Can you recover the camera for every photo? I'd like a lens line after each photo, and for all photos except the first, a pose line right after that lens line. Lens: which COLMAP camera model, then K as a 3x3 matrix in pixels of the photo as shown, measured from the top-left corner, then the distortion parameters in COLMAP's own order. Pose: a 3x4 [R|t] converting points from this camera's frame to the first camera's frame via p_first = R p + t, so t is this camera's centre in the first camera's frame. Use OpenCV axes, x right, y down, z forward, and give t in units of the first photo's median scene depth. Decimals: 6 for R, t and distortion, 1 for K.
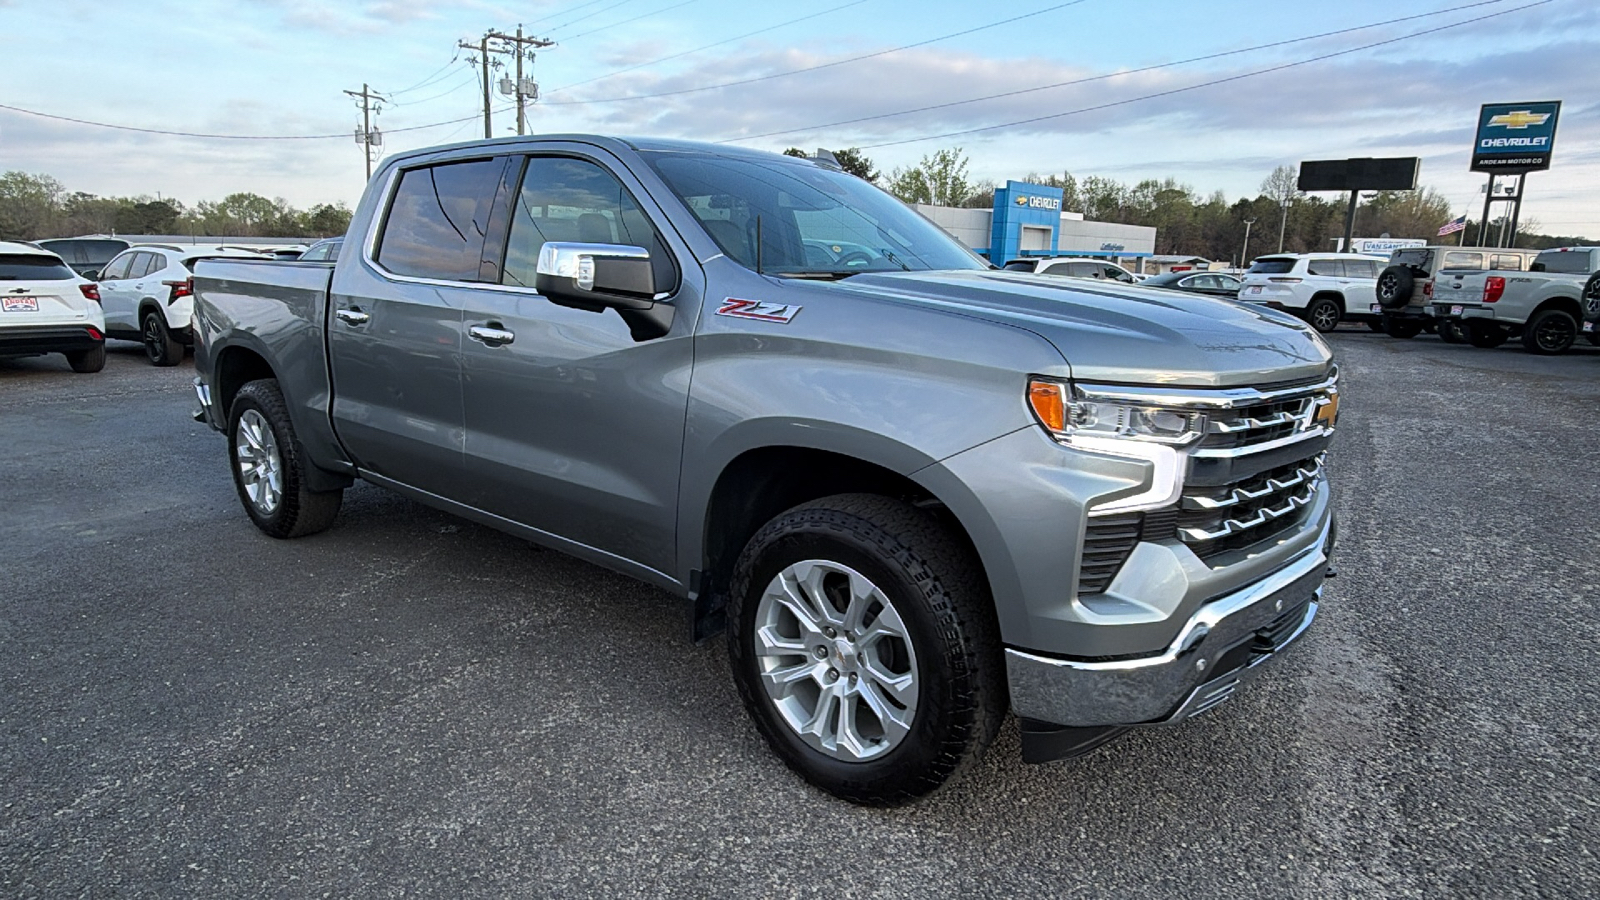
lens RADIAL K [[925.6, 0, 752.9], [0, 925.6, 443.8], [0, 0, 1]] dist [-0.001115, -0.002478]
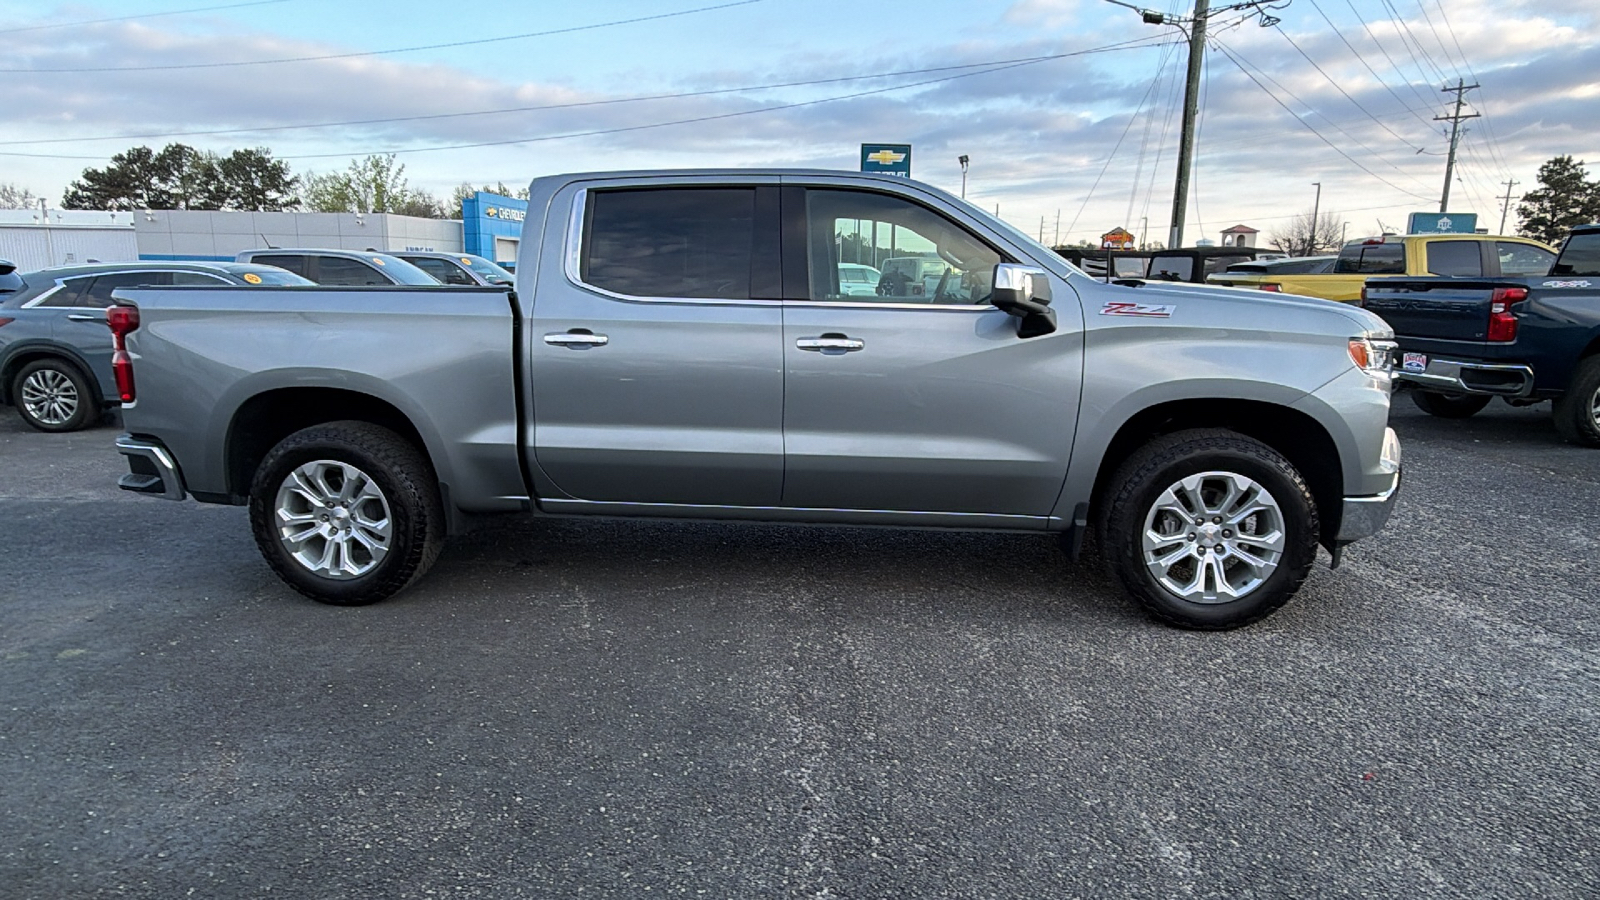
lens RADIAL K [[928.0, 0, 780.8], [0, 928.0, 452.4], [0, 0, 1]] dist [0.001839, 0.001583]
pose [[0.831760, -0.120557, 0.541886, -0.548524], [0.122358, 0.991941, 0.032873, -0.017527], [-0.541483, 0.038962, 0.839809, 0.042304]]
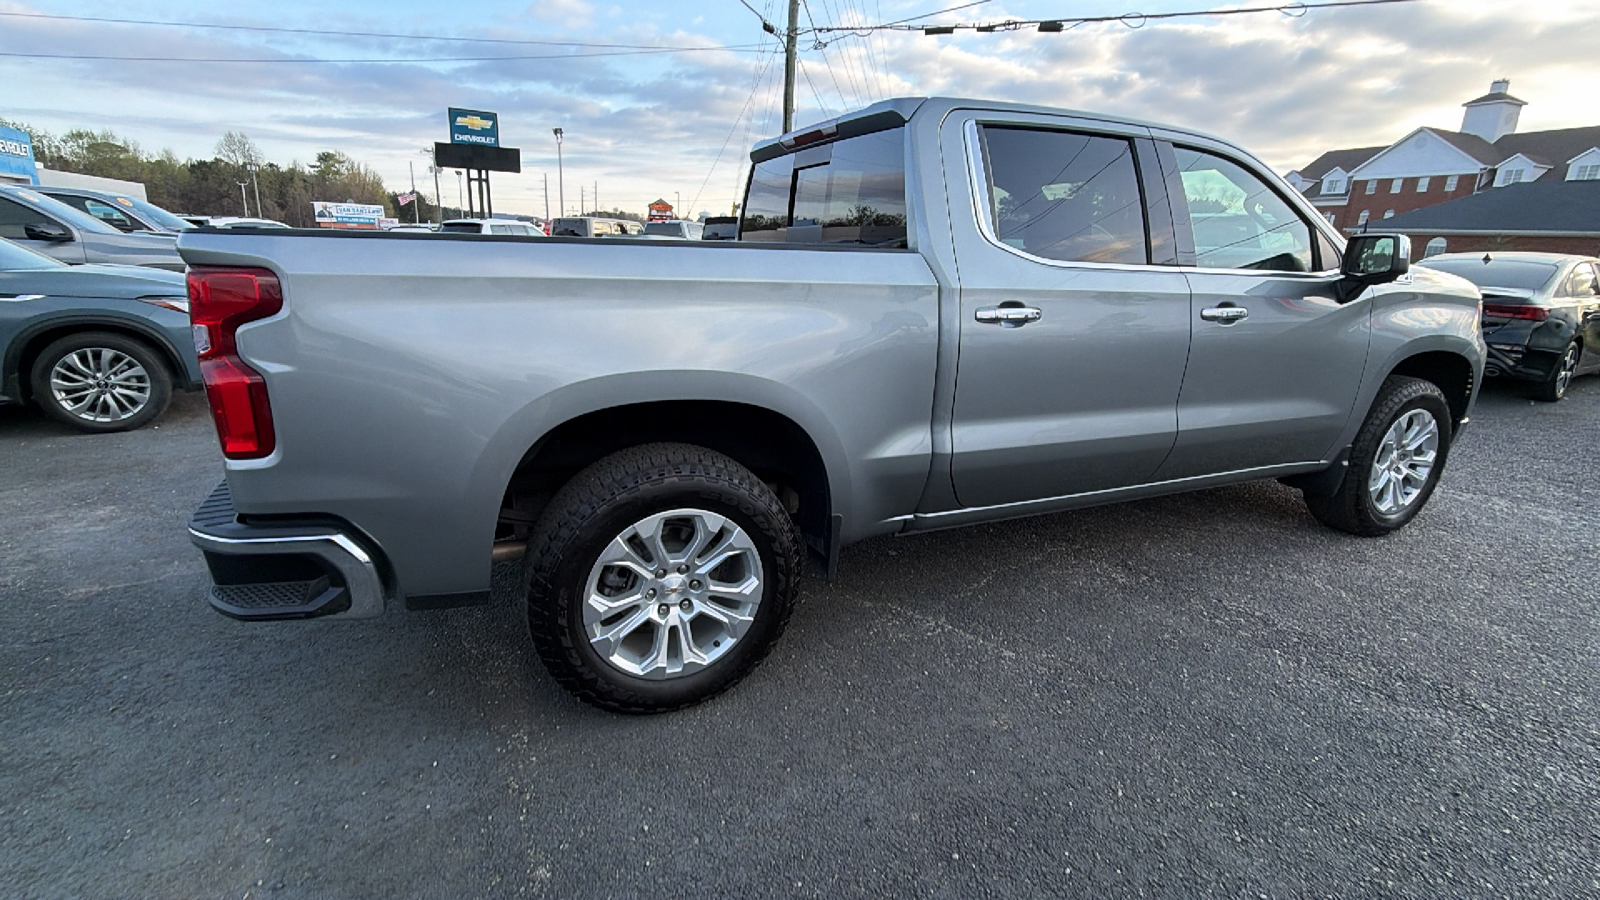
lens RADIAL K [[725.4, 0, 793.6], [0, 725.4, 451.0], [0, 0, 1]] dist [-0.000500, -0.000226]
pose [[0.437505, -0.255713, 0.862091, -0.727651], [0.156373, 0.965742, 0.207100, -0.122731], [-0.885515, 0.044200, 0.462503, 0.594813]]
